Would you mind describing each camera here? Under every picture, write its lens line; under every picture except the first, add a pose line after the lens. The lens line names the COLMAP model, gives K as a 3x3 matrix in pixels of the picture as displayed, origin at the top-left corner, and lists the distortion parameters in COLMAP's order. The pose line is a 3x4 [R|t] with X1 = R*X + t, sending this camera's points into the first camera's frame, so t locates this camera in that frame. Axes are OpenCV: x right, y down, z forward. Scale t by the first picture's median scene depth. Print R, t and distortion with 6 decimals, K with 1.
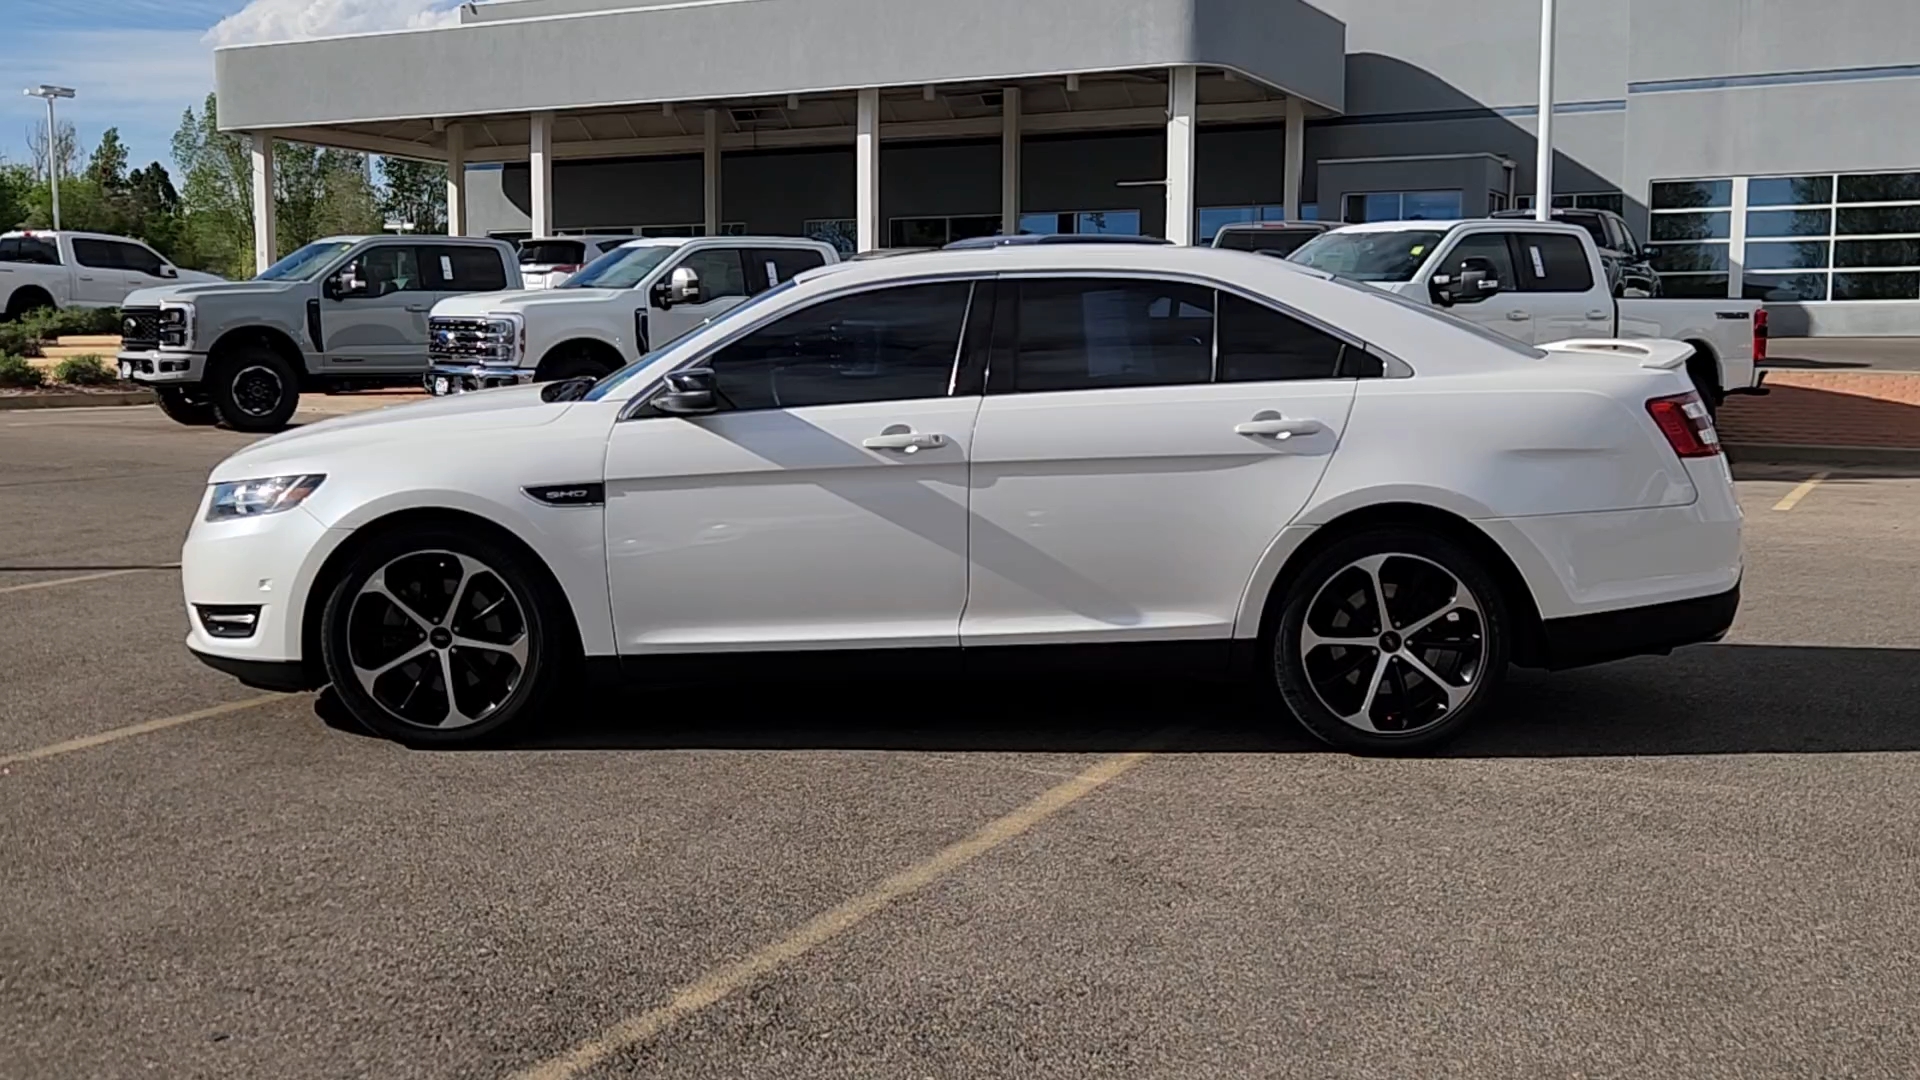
lens RADIAL K [[1974.3, 0, 949.5], [0, 1974.3, 544.5], [0, 0, 1]] dist [0.030465, -0.007773]
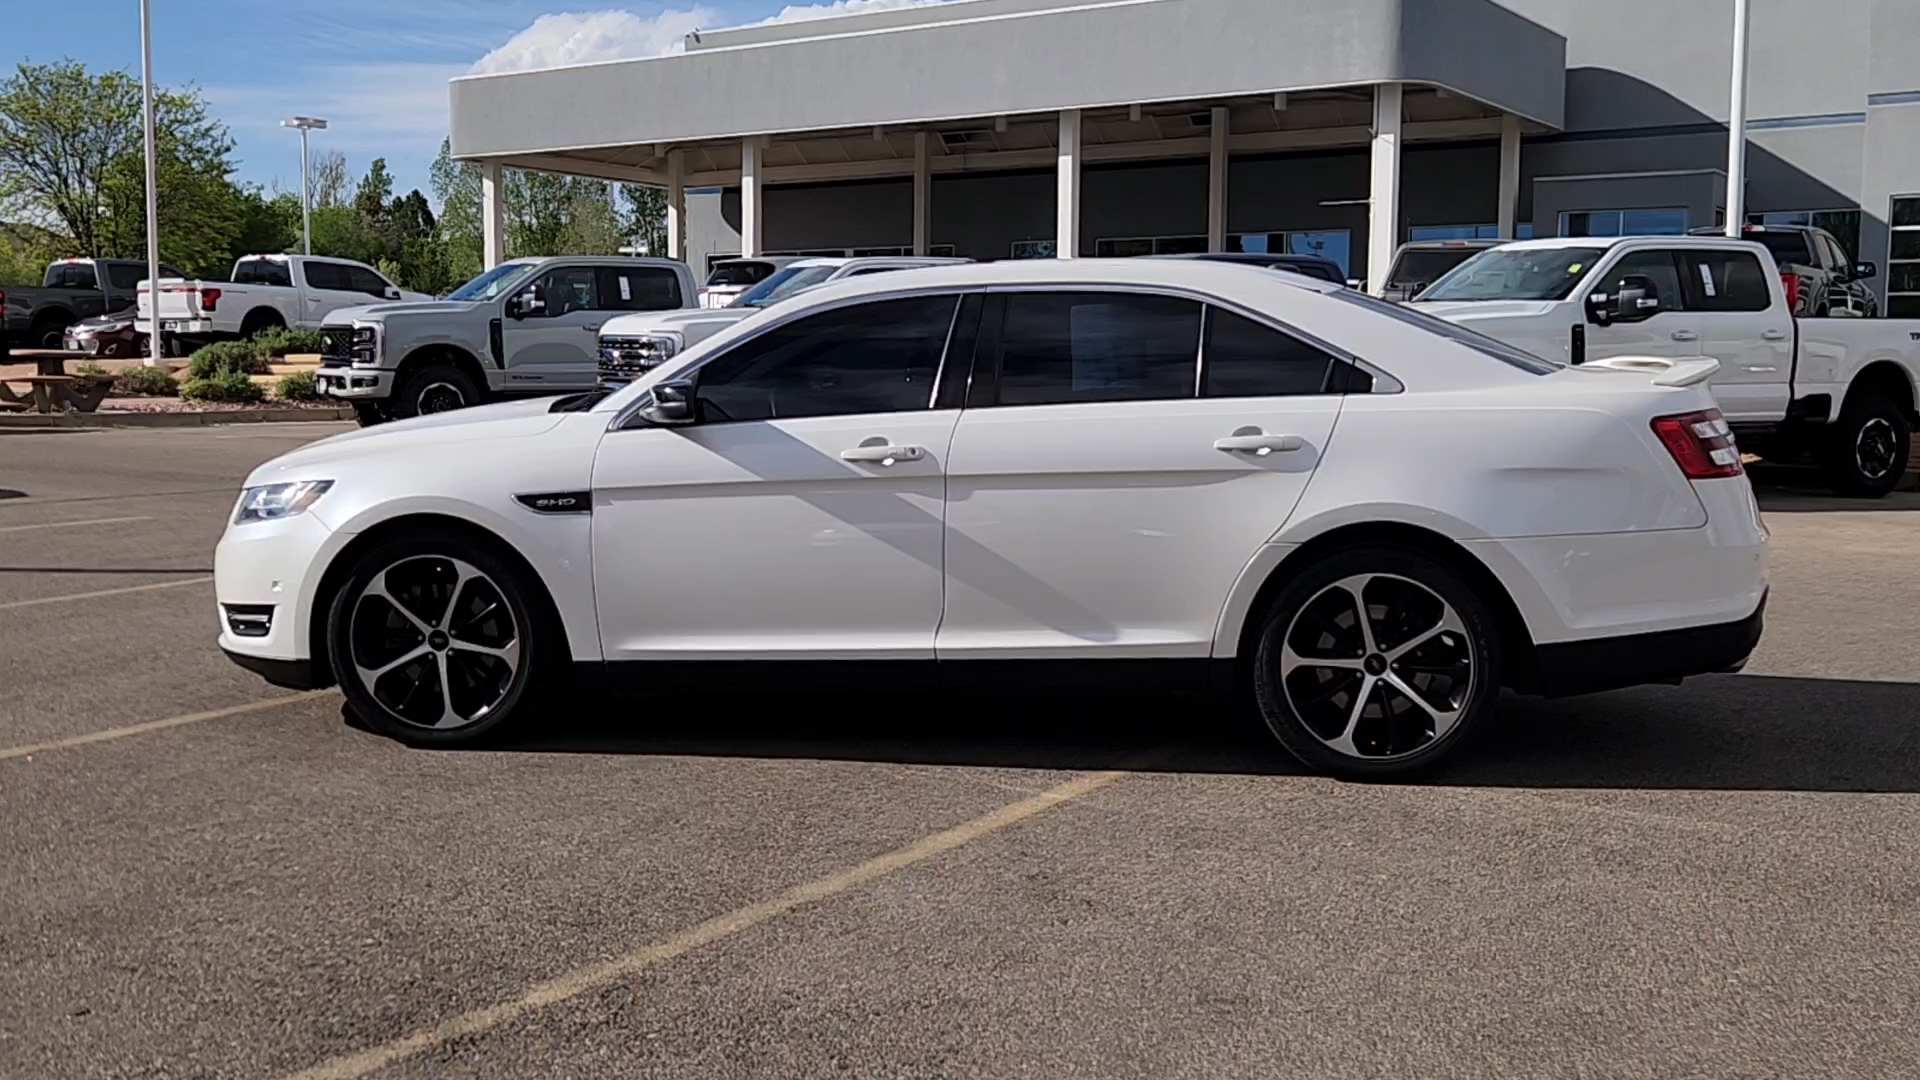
lens RADIAL K [[1974.3, 0, 949.5], [0, 1974.3, 544.5], [0, 0, 1]] dist [0.030465, -0.007773]
pose [[0.993054, 0.014611, -0.116746, 0.127173], [-0.015901, 0.999822, -0.010128, 0.003431], [0.116578, 0.011914, 0.993110, 0.007950]]
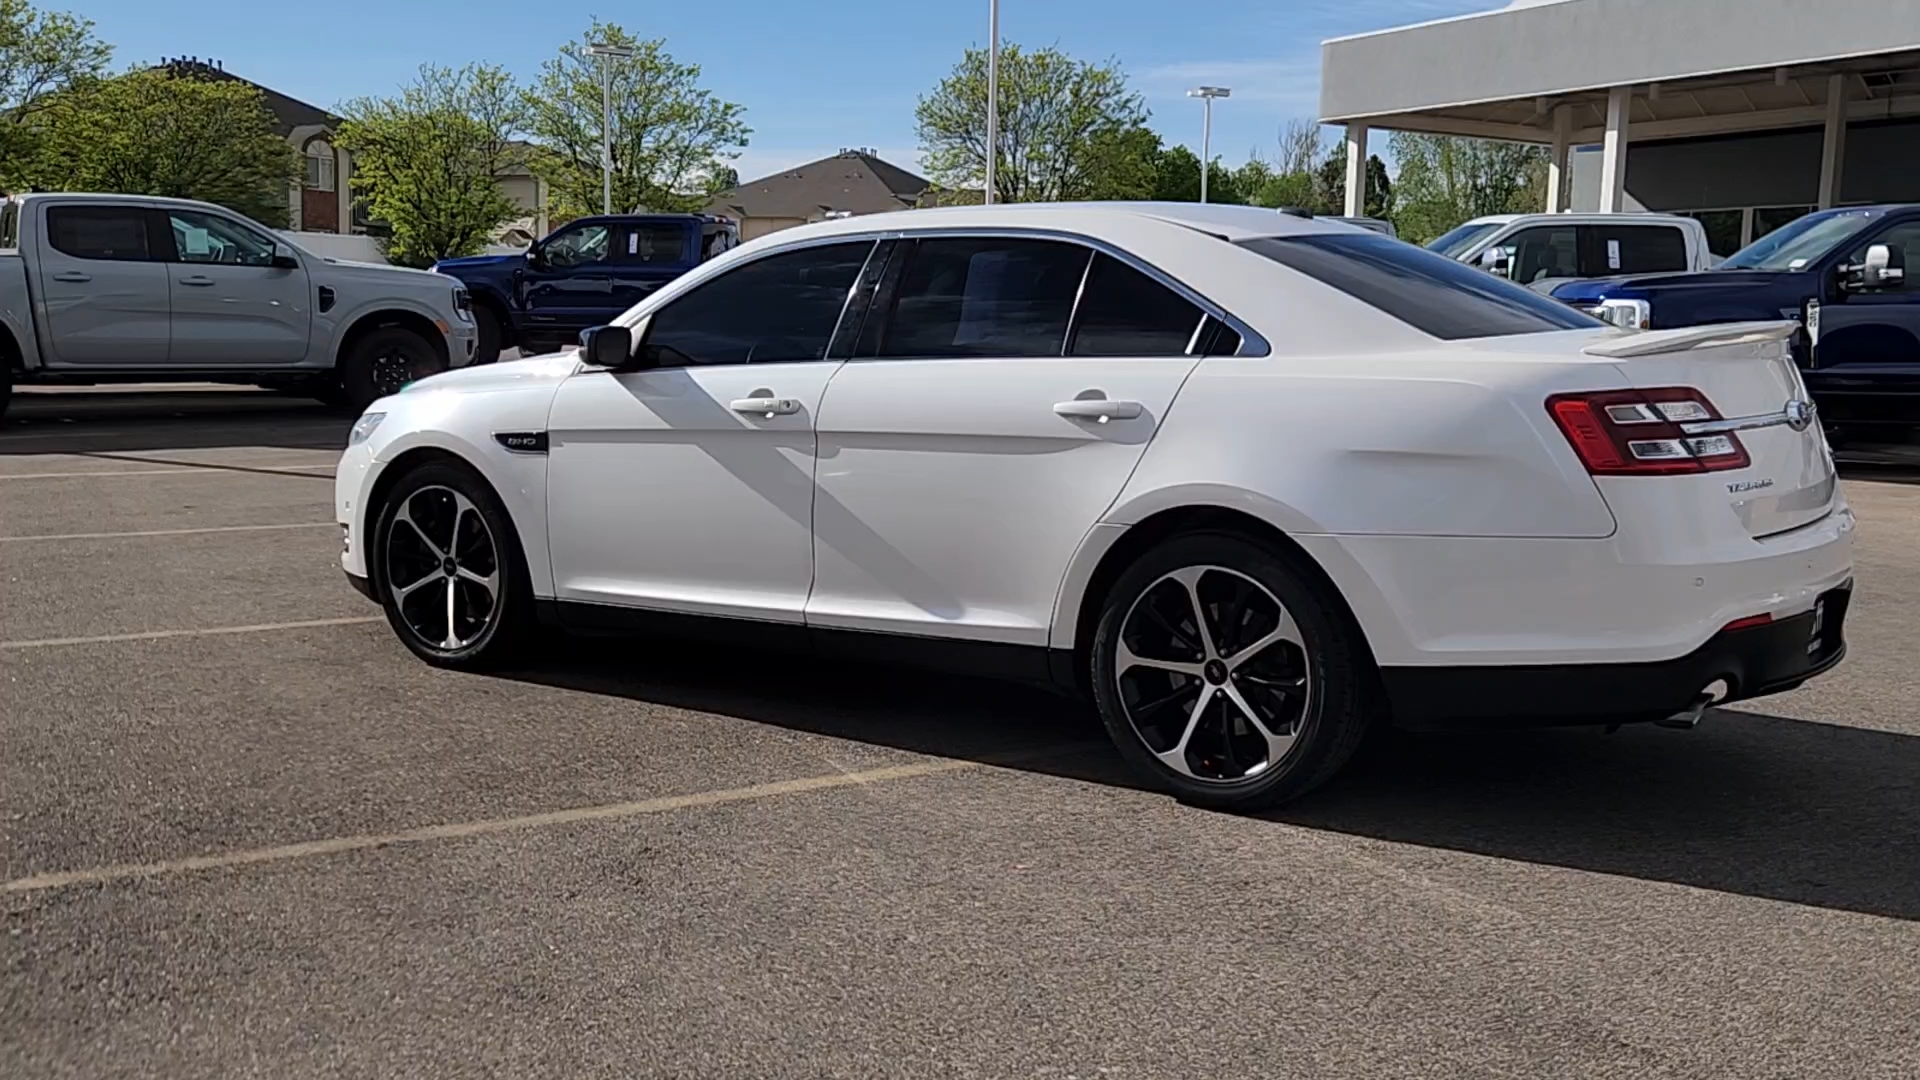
lens RADIAL K [[1974.3, 0, 949.5], [0, 1974.3, 544.5], [0, 0, 1]] dist [0.030465, -0.007773]
pose [[0.826098, 0.083019, -0.557378, 0.589780], [-0.079596, 0.996363, 0.030432, -0.020917], [0.557877, 0.019225, 0.829701, 0.242420]]
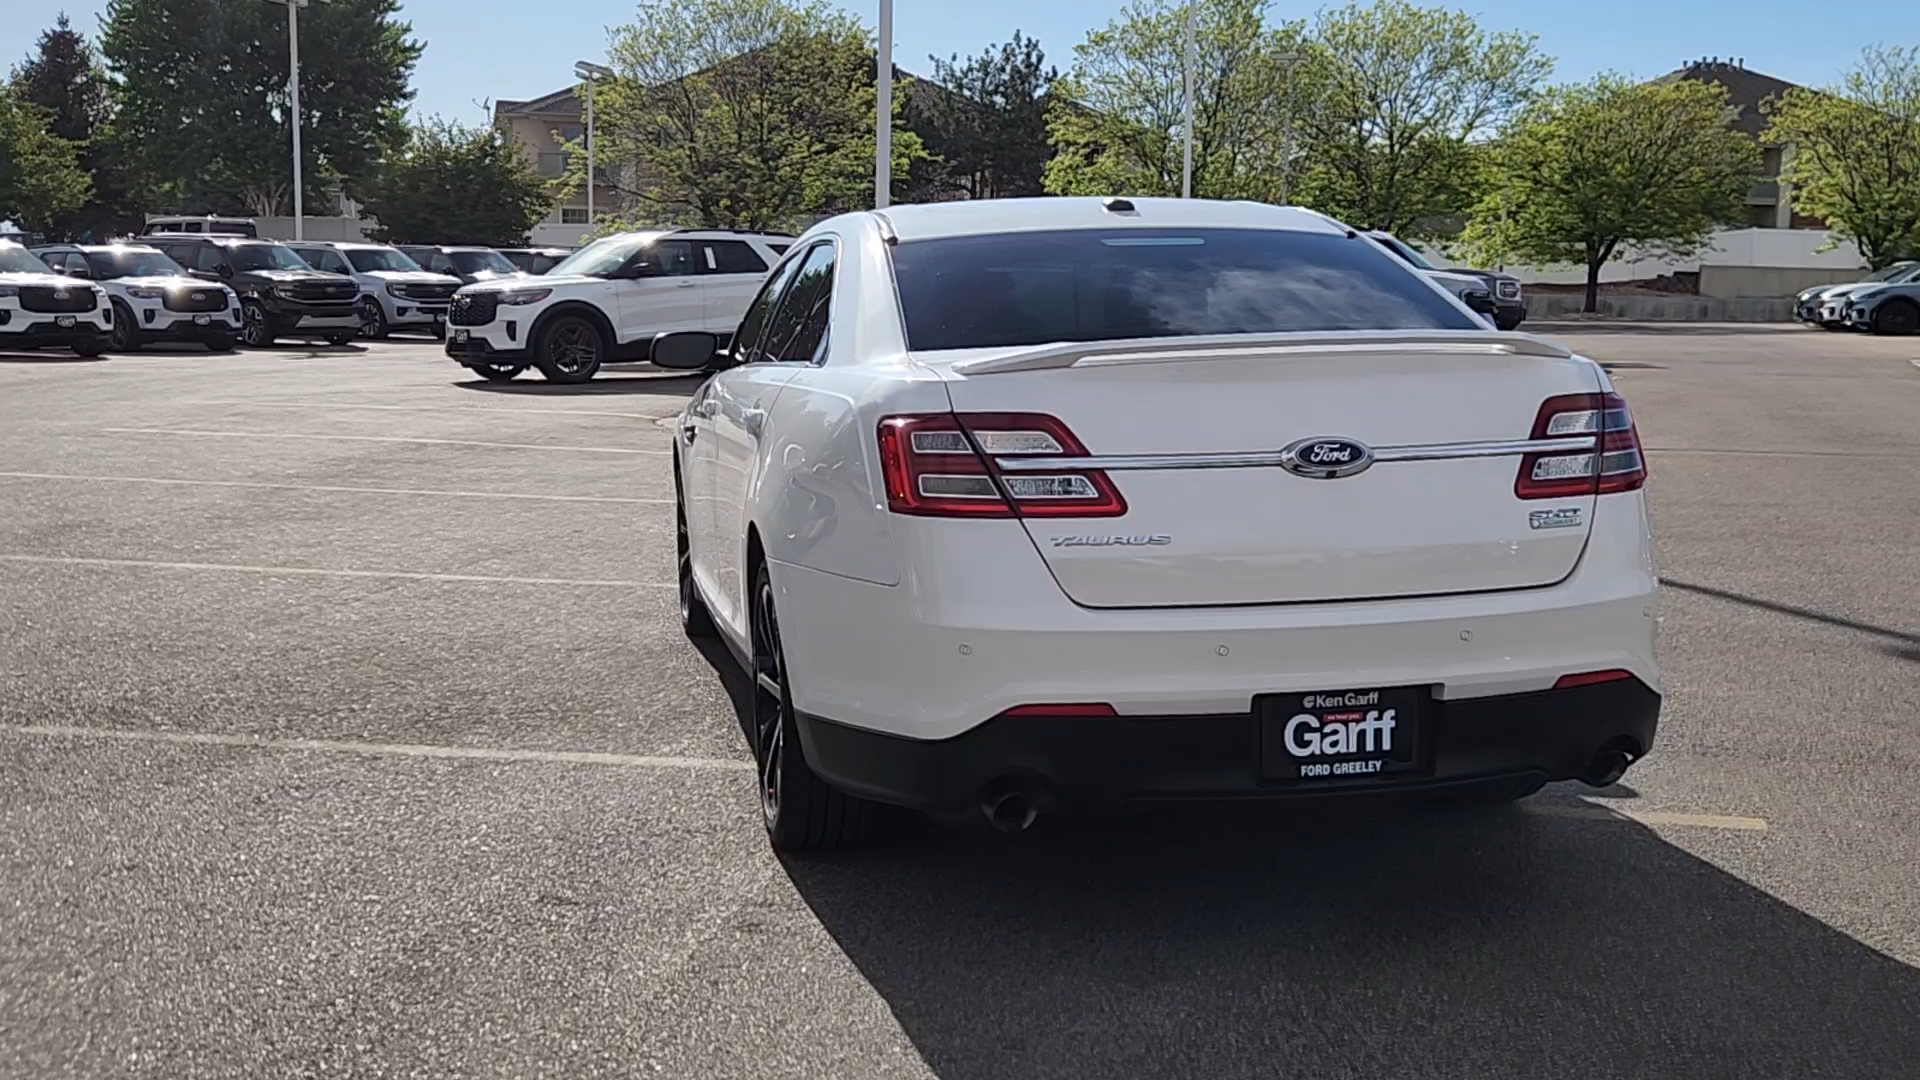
lens RADIAL K [[1974.3, 0, 949.5], [0, 1974.3, 544.5], [0, 0, 1]] dist [0.030465, -0.007773]
pose [[0.217607, 0.128489, -0.967542, 0.995313], [-0.113107, 0.987938, 0.105759, -0.103280], [0.969461, 0.086422, 0.229515, 0.875842]]
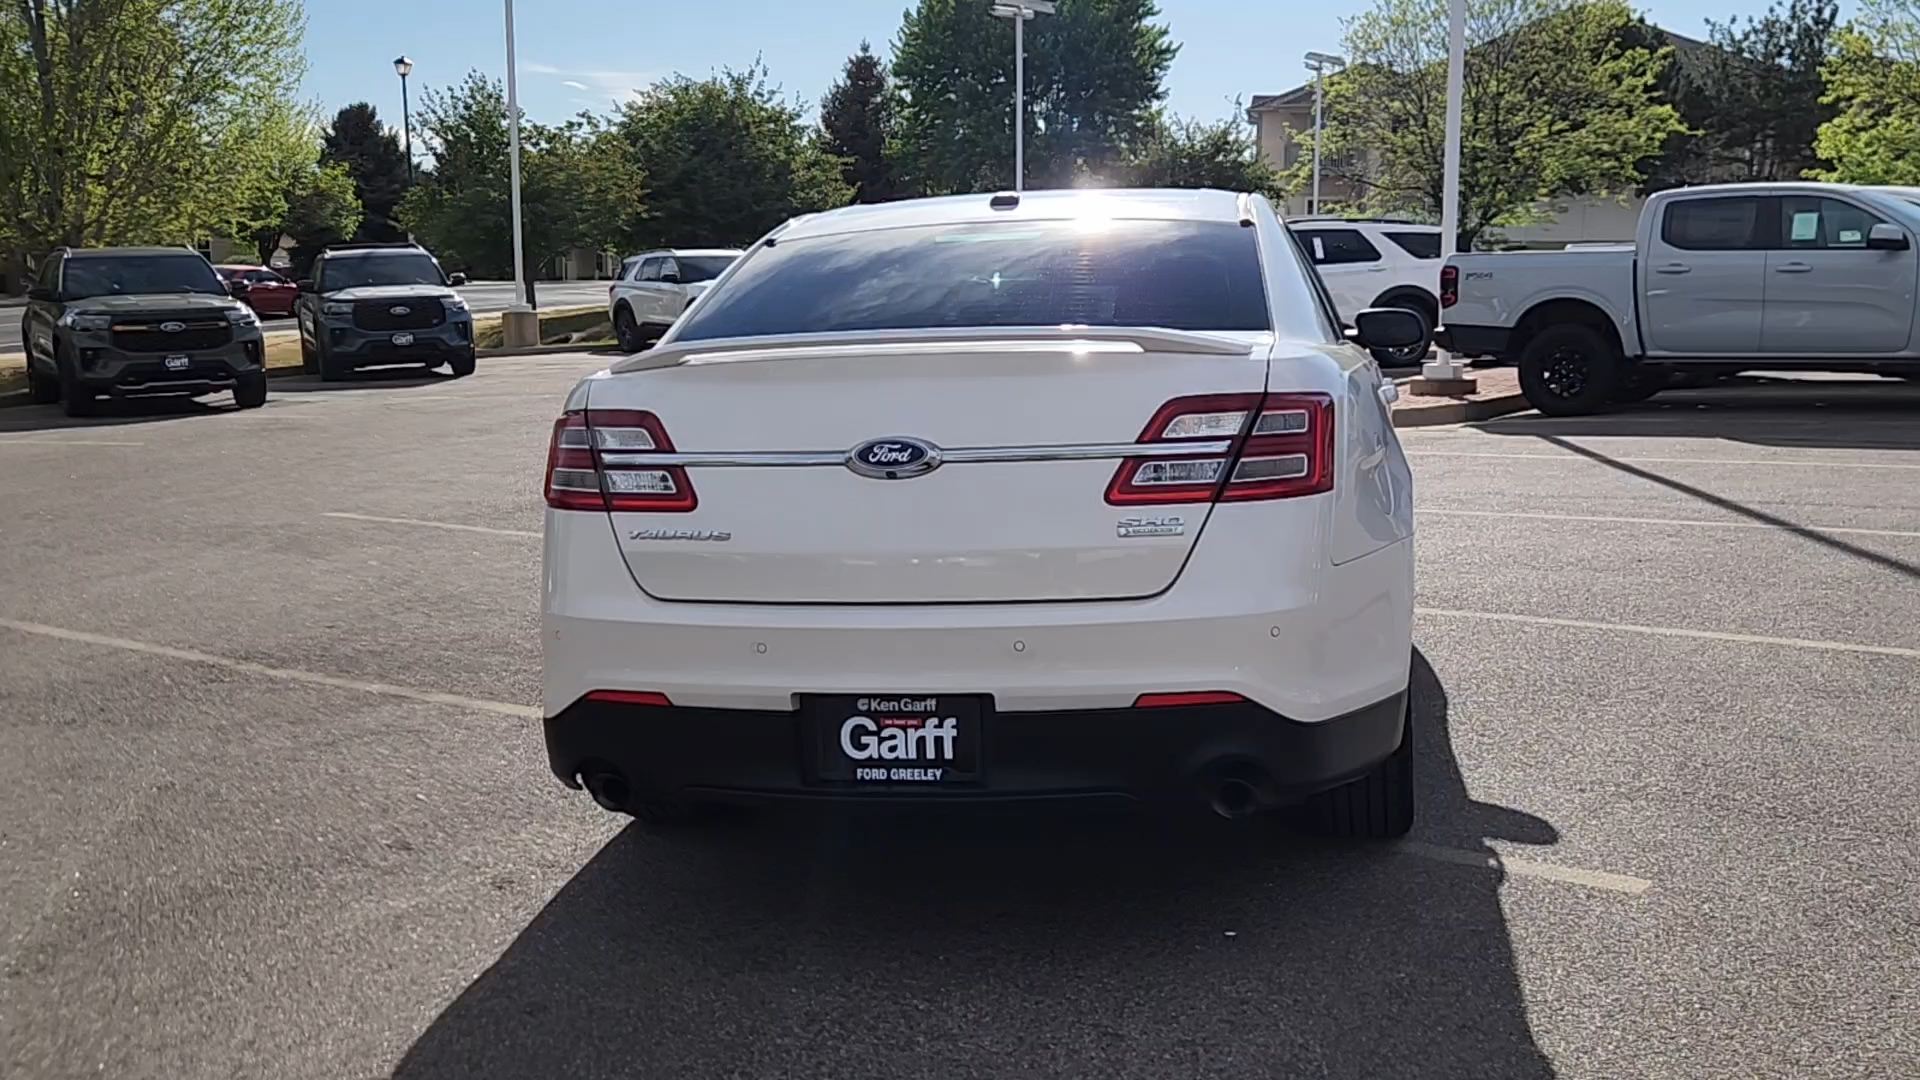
lens RADIAL K [[1974.3, 0, 949.5], [0, 1974.3, 544.5], [0, 0, 1]] dist [0.030465, -0.007773]
pose [[-0.172455, 0.133774, -0.975891, 1.013365], [-0.093483, 0.984040, 0.151411, -0.145908], [0.980571, 0.117341, -0.157197, 1.248690]]
